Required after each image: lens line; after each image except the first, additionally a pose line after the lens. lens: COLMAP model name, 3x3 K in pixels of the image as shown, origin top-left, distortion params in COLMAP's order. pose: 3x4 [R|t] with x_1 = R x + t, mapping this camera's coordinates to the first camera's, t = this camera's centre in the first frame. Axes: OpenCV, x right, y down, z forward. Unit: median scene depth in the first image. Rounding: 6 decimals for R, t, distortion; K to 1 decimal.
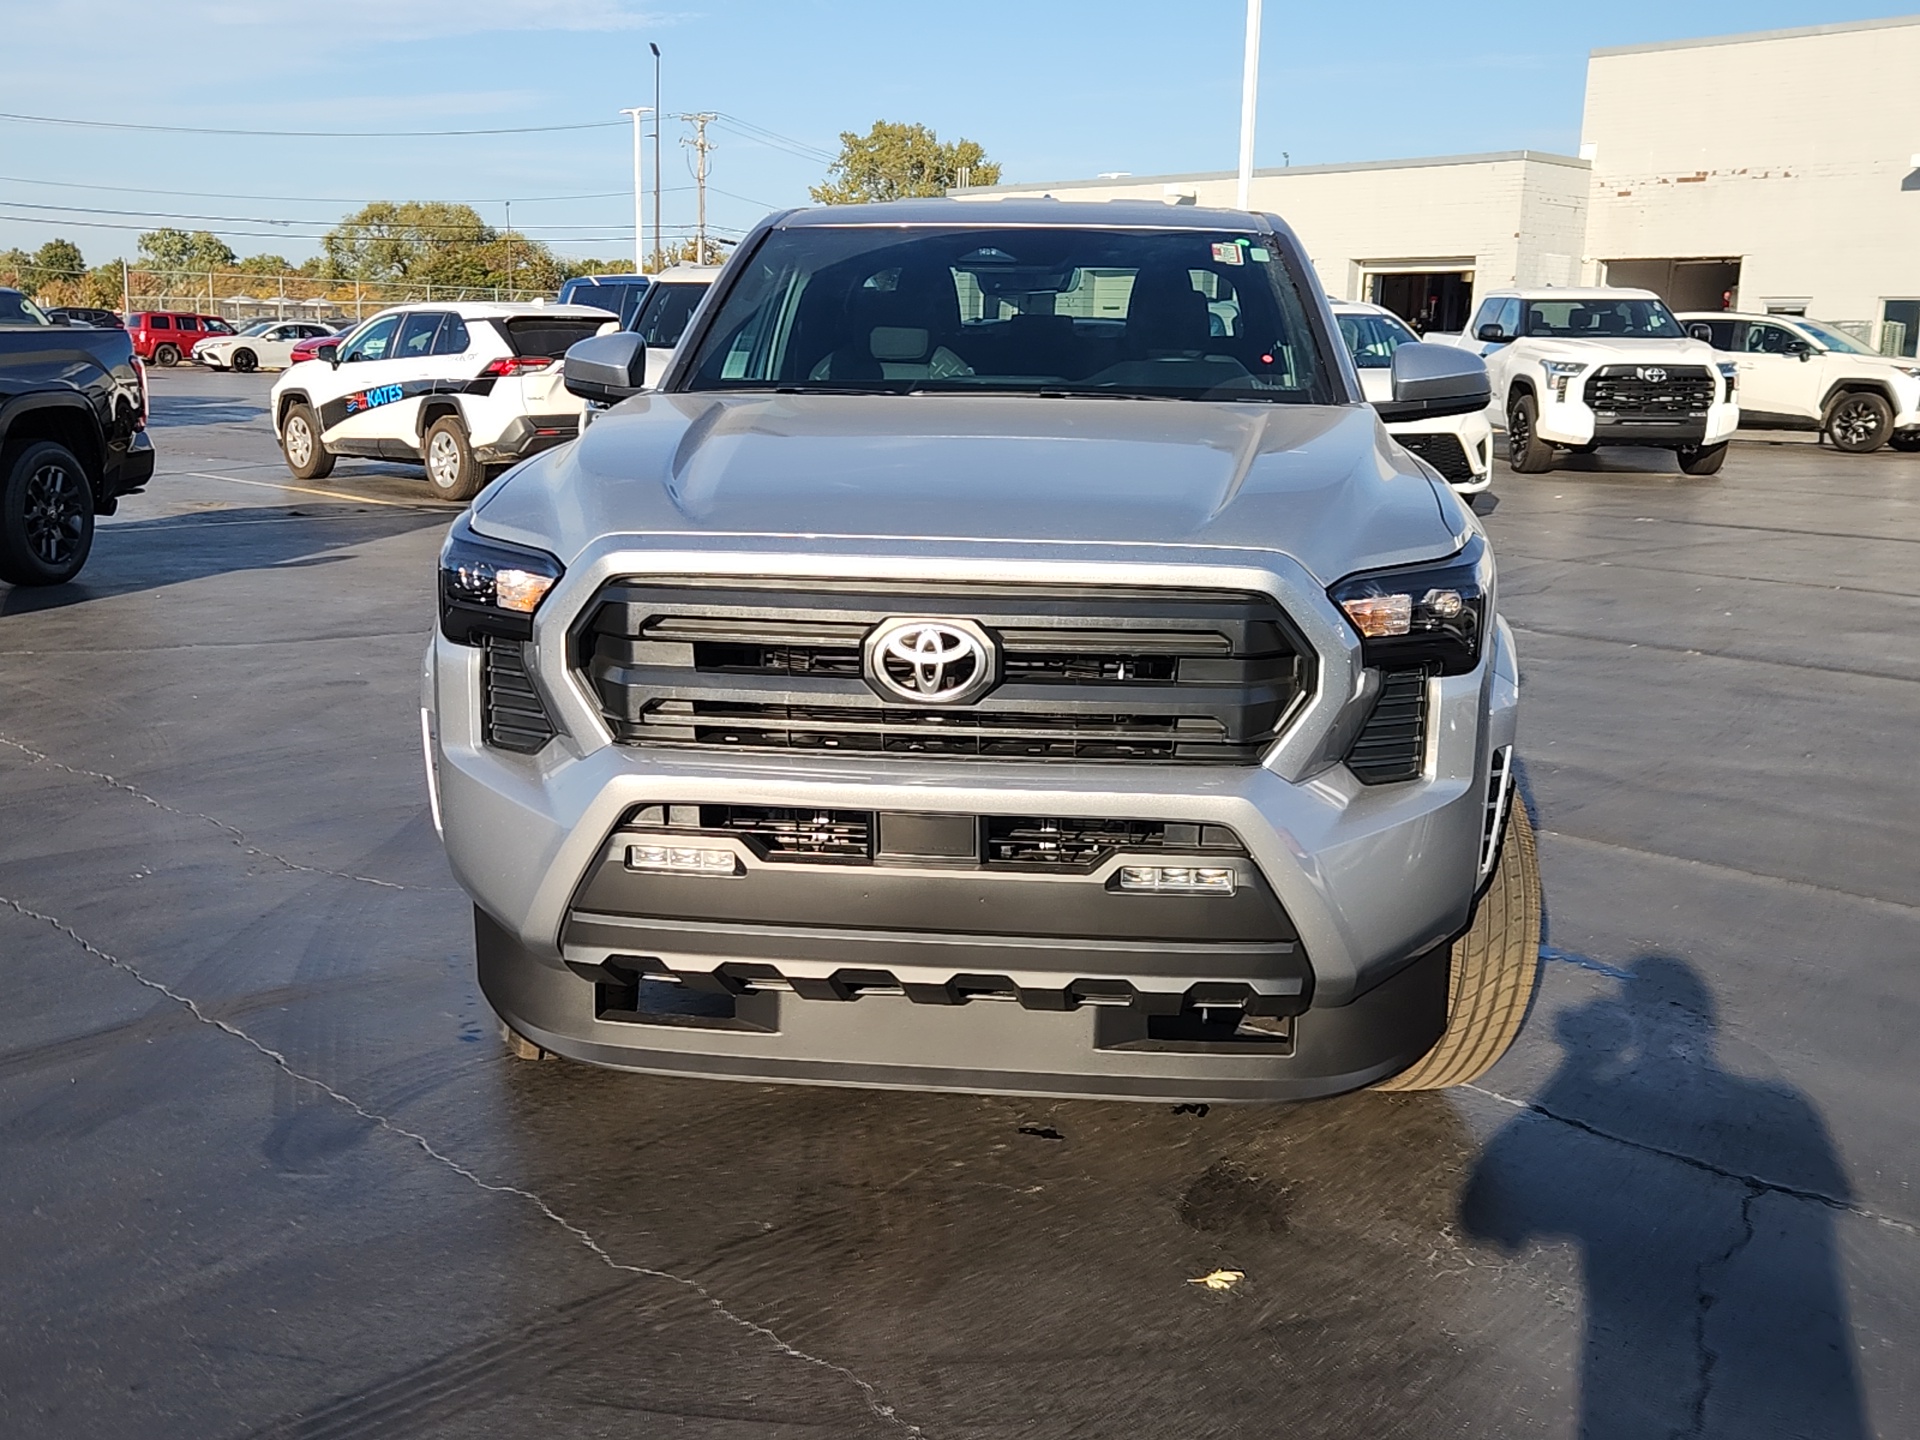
lens RADIAL K [[2000.5, 0, 960.0], [0, 2000.5, 720.0], [0, 0, 1]] dist [0.156895, -0.236999]
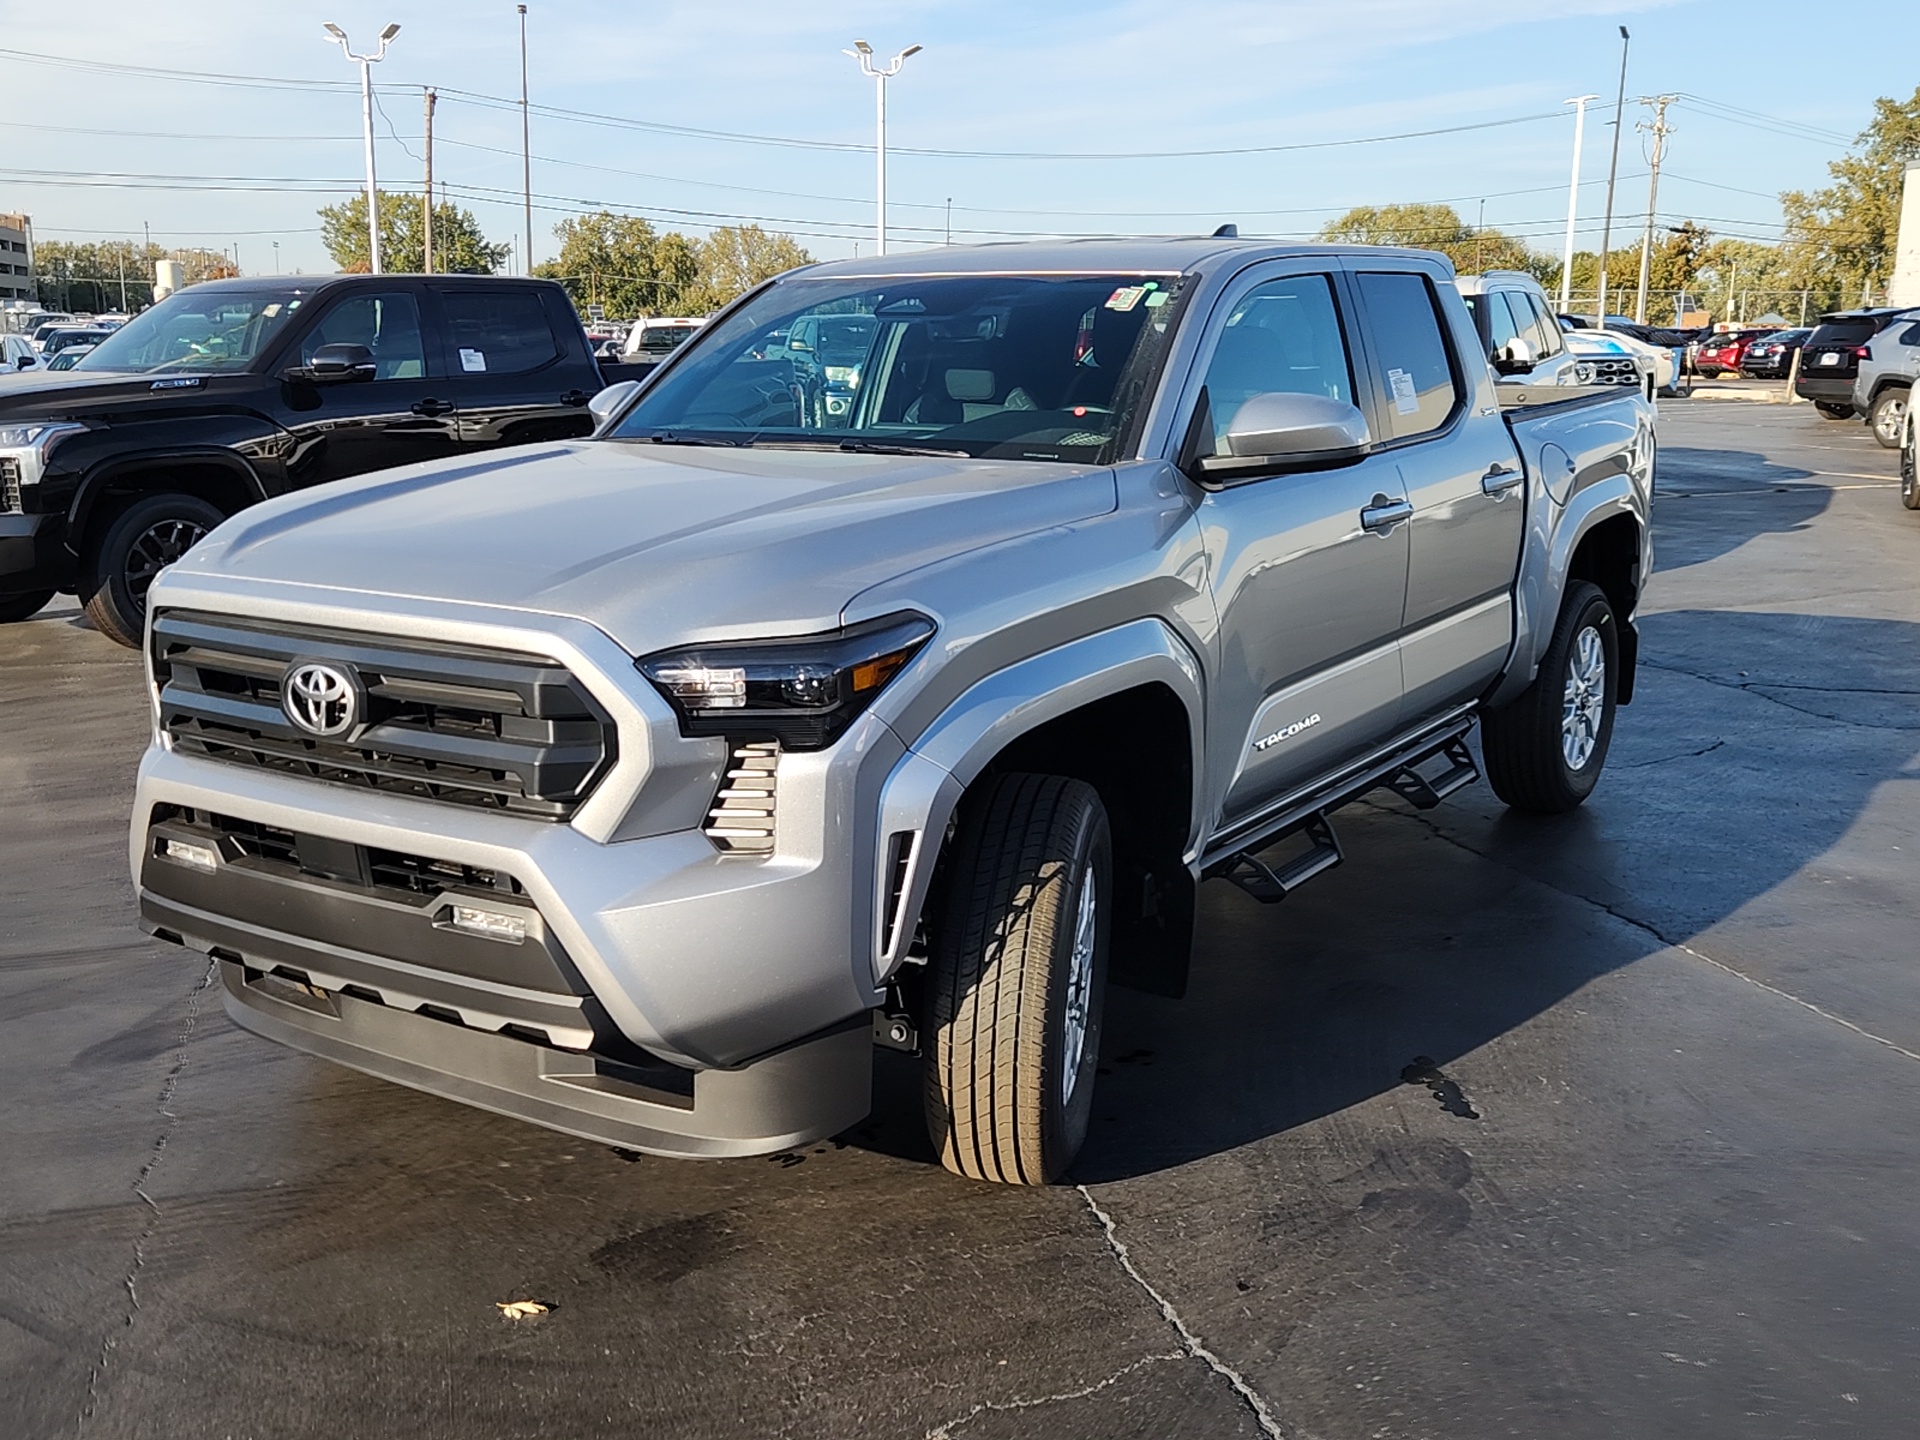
lens RADIAL K [[2000.5, 0, 960.0], [0, 2000.5, 720.0], [0, 0, 1]] dist [0.156895, -0.236999]
pose [[0.874010, 0.081083, -0.479095, 0.799004], [-0.079813, 0.996543, 0.023056, -0.068974], [0.479308, 0.018087, 0.877460, 0.178812]]
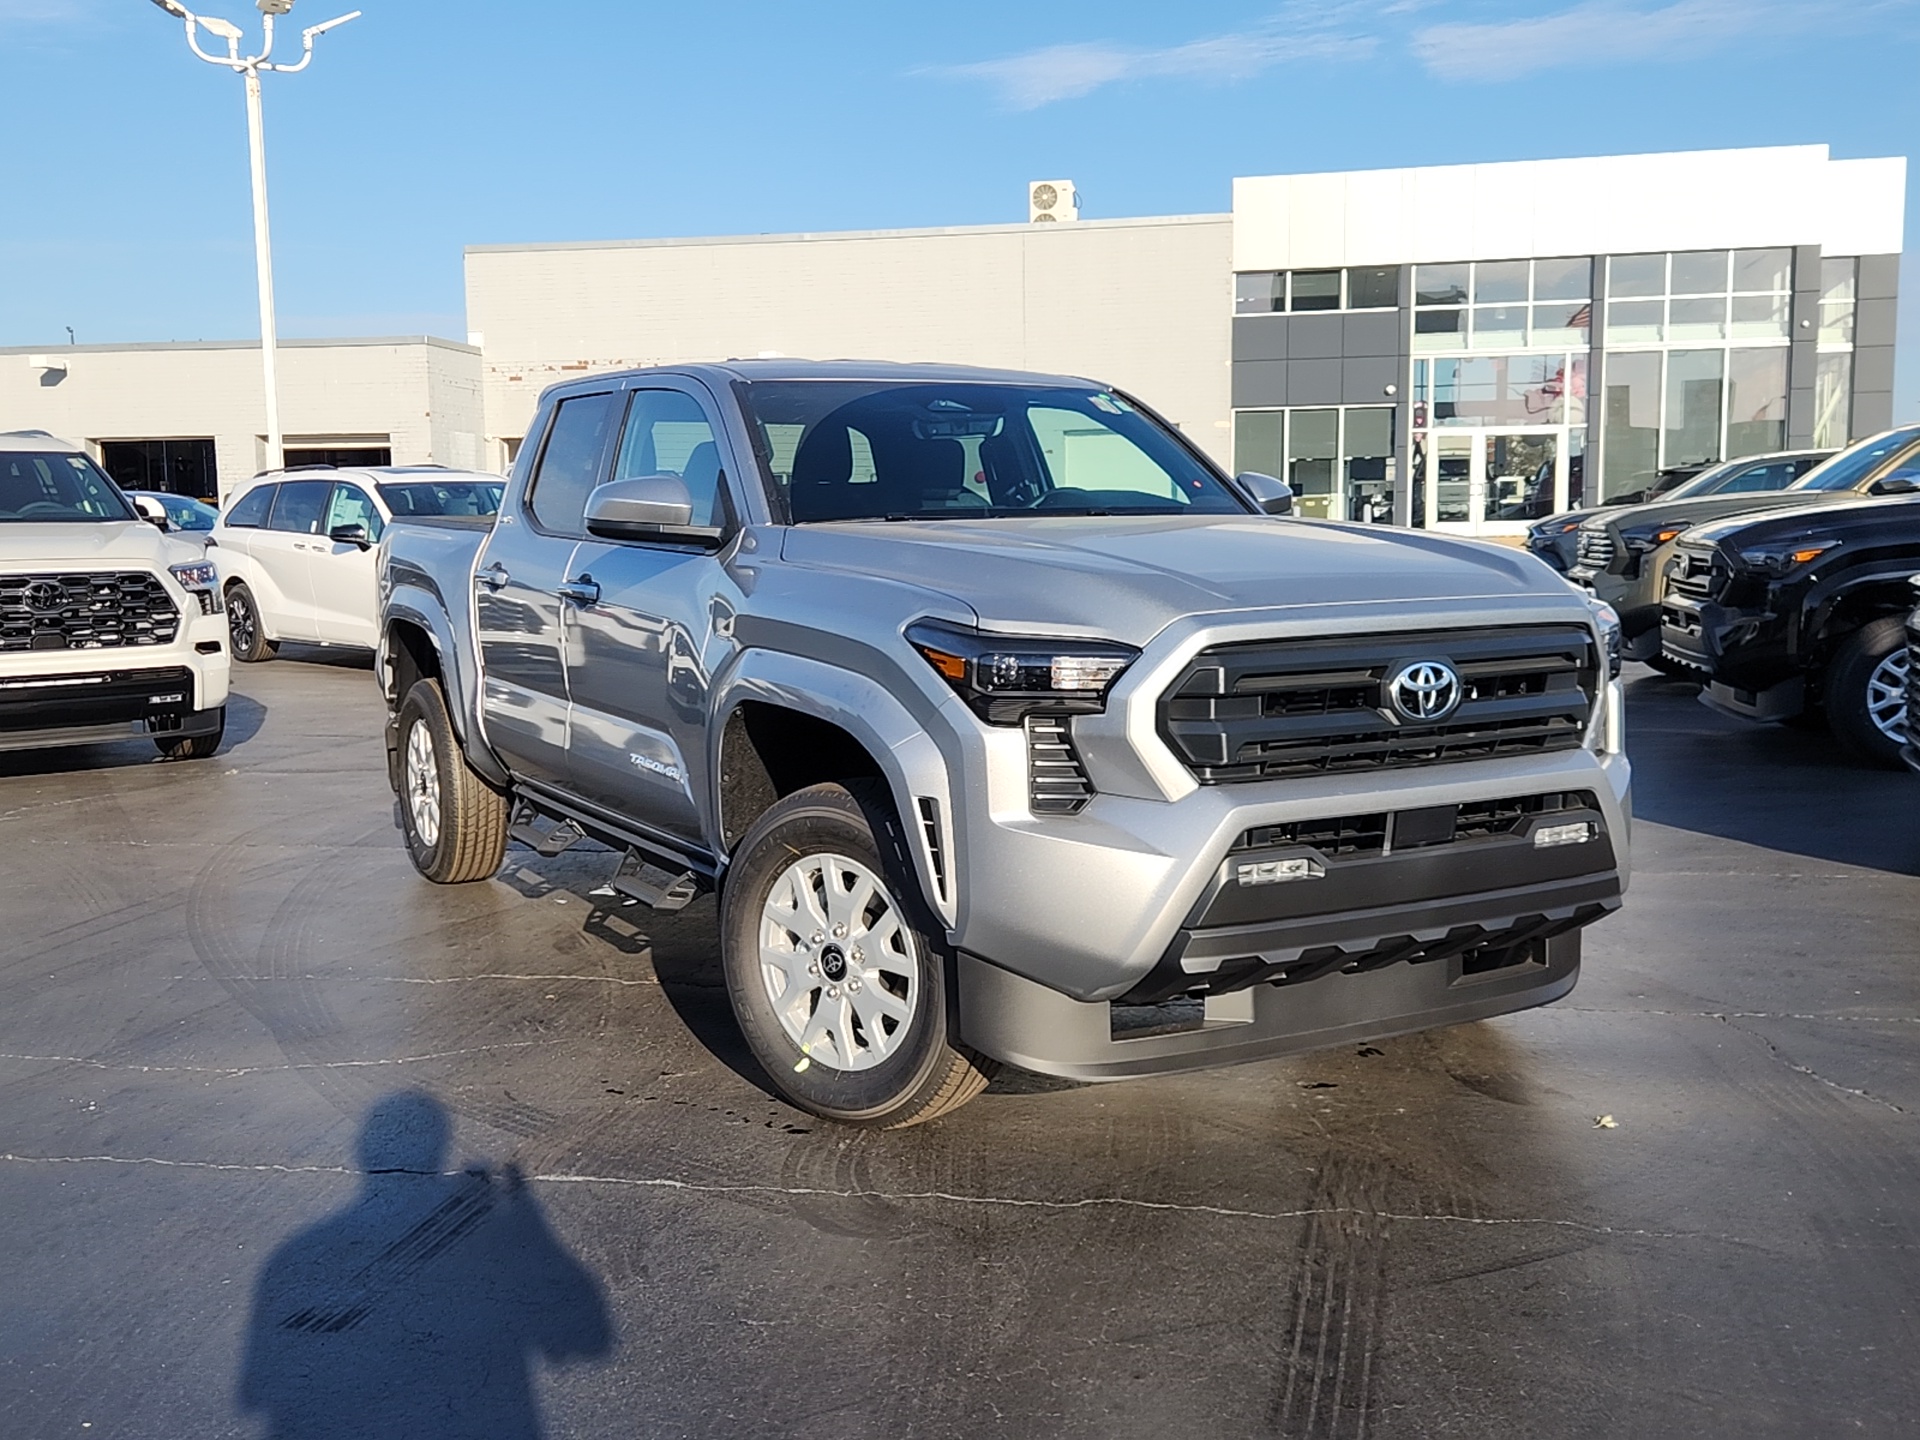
lens RADIAL K [[2000.5, 0, 960.0], [0, 2000.5, 720.0], [0, 0, 1]] dist [0.156895, -0.236999]
pose [[0.807359, -0.091323, 0.582950, -0.994905], [0.141943, 0.988998, -0.041652, 0.001790], [-0.572733, 0.116374, 0.811440, 0.098549]]
